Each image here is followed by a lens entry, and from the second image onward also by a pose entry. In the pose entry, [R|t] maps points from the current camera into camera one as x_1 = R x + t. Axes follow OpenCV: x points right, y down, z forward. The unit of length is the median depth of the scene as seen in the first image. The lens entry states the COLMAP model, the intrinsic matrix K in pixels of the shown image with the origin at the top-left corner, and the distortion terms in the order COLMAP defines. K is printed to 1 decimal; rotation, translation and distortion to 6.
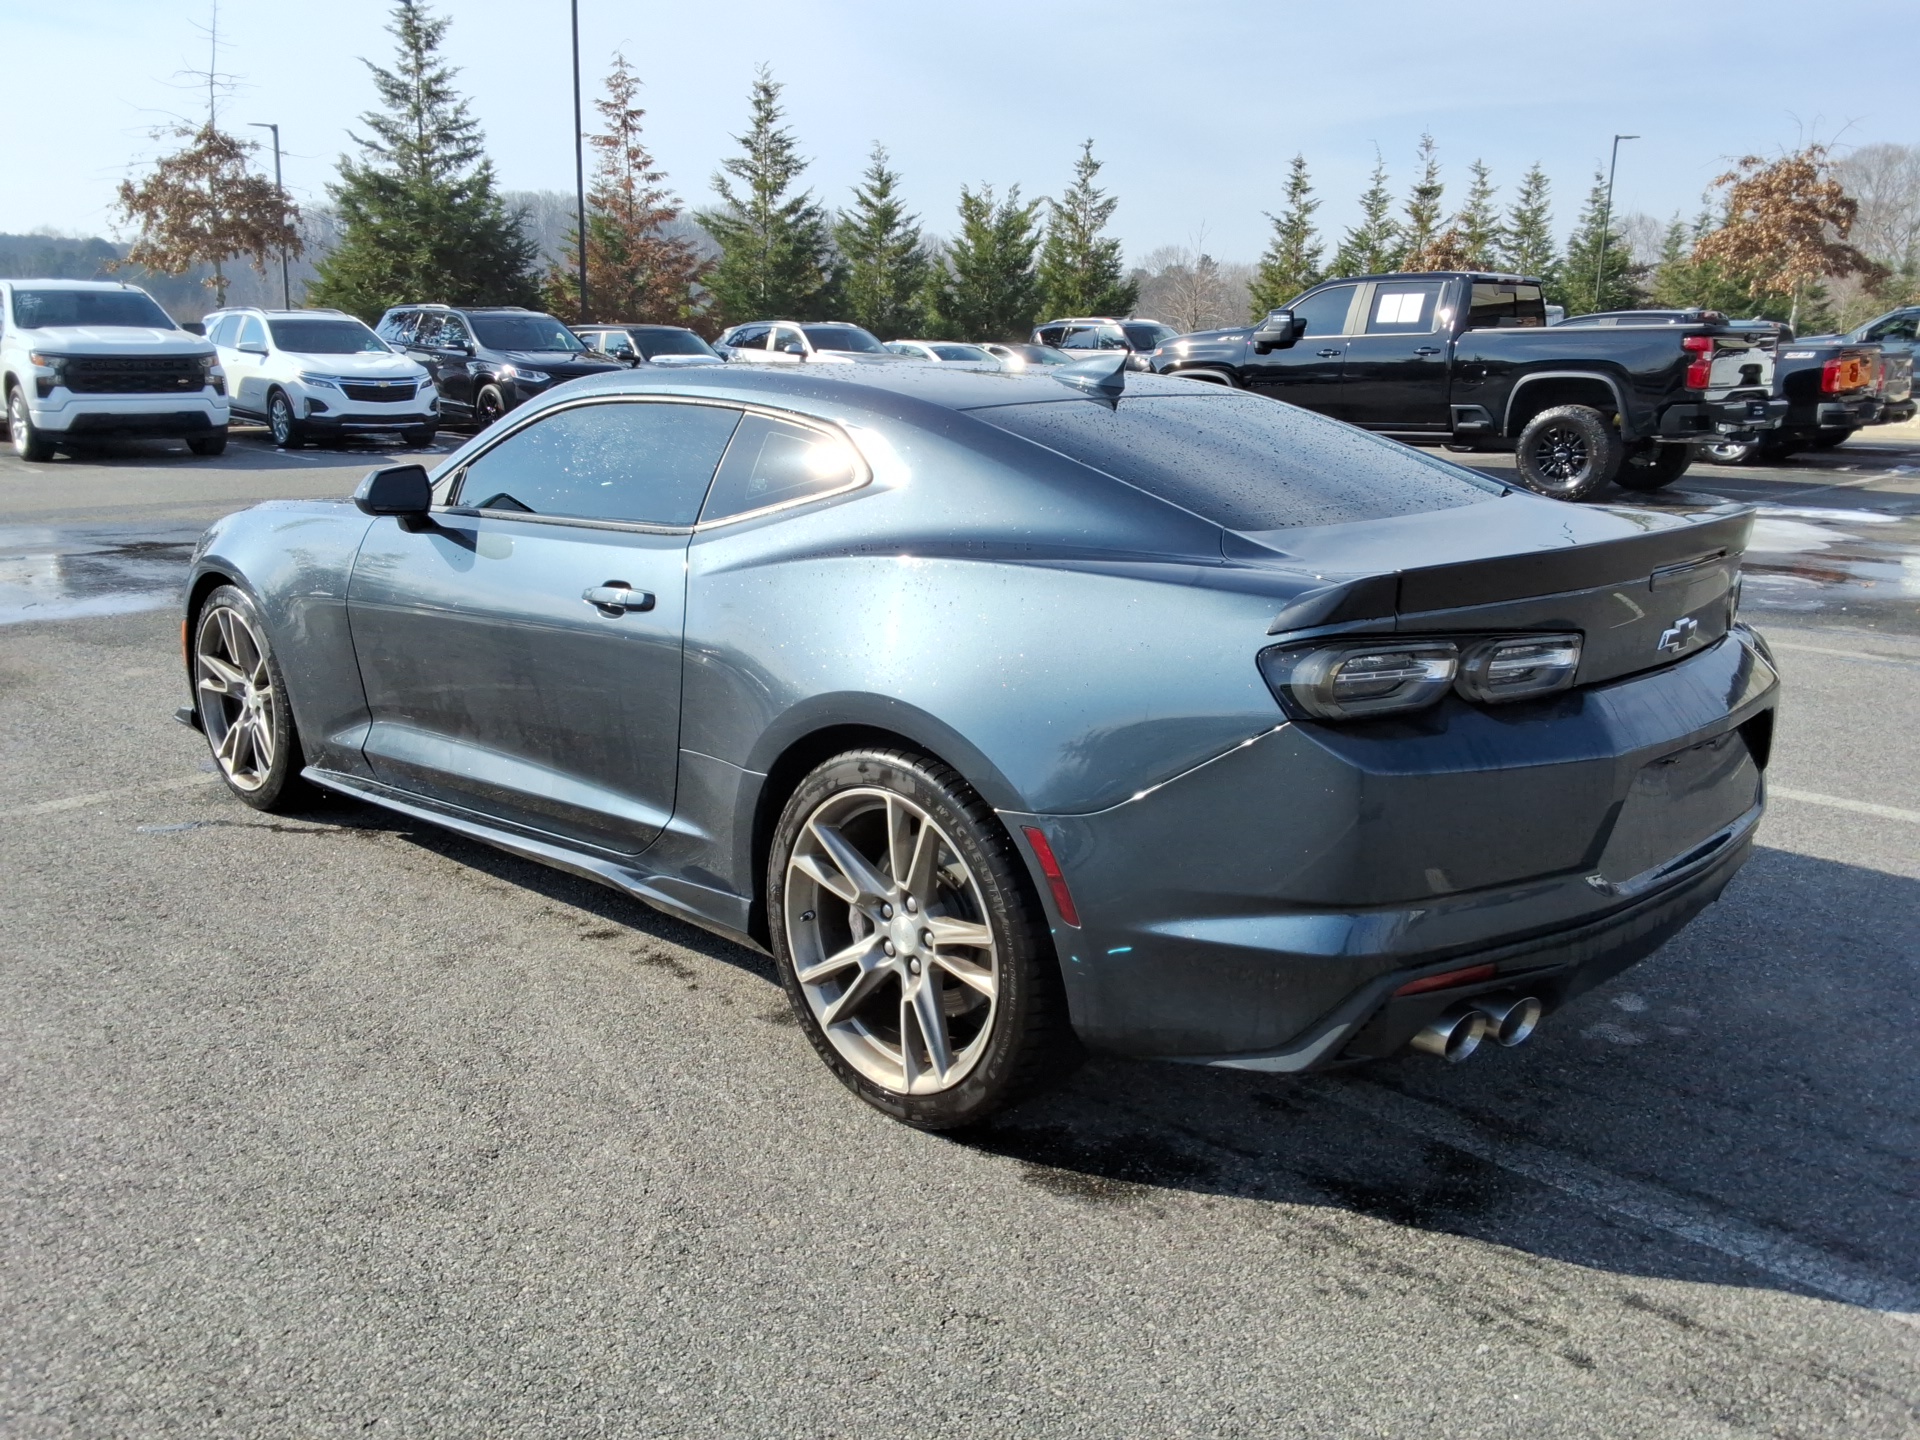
lens RADIAL K [[1553.1, 0, 973.1], [0, 1553.1, 725.9], [0, 0, 1]] dist [0.098779, -0.145135]
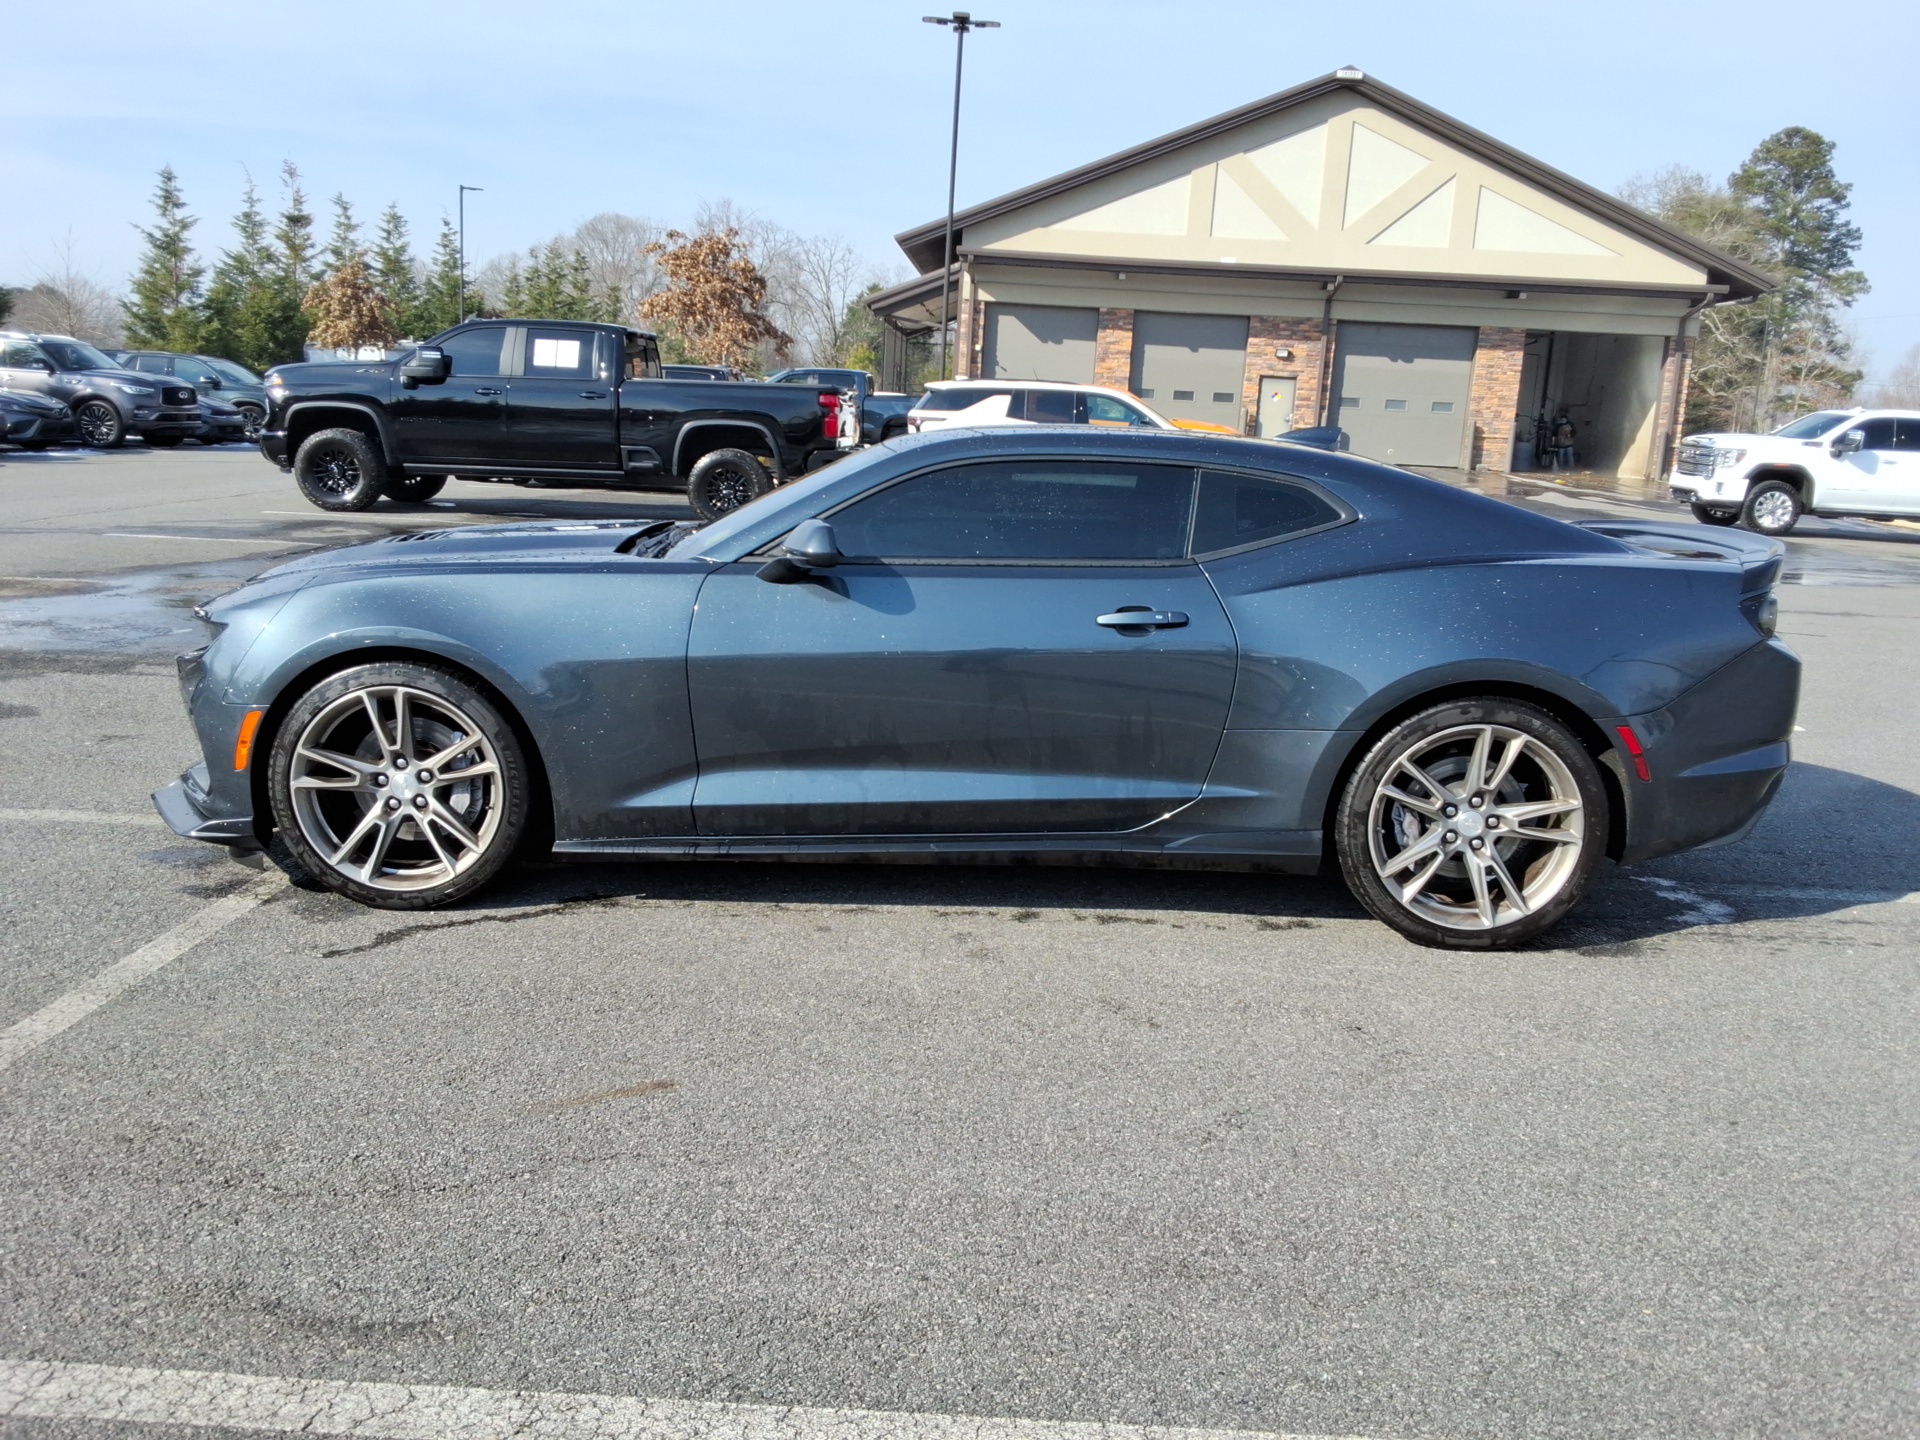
lens RADIAL K [[1539.0, 0, 961.1], [0, 1539.0, 780.2], [0, 0, 1]] dist [0.090804, -0.148713]
pose [[0.728576, -0.134956, 0.671539, -0.156647], [0.124326, 0.990169, 0.064105, -0.007184], [-0.673588, 0.036784, 0.738191, 0.026680]]
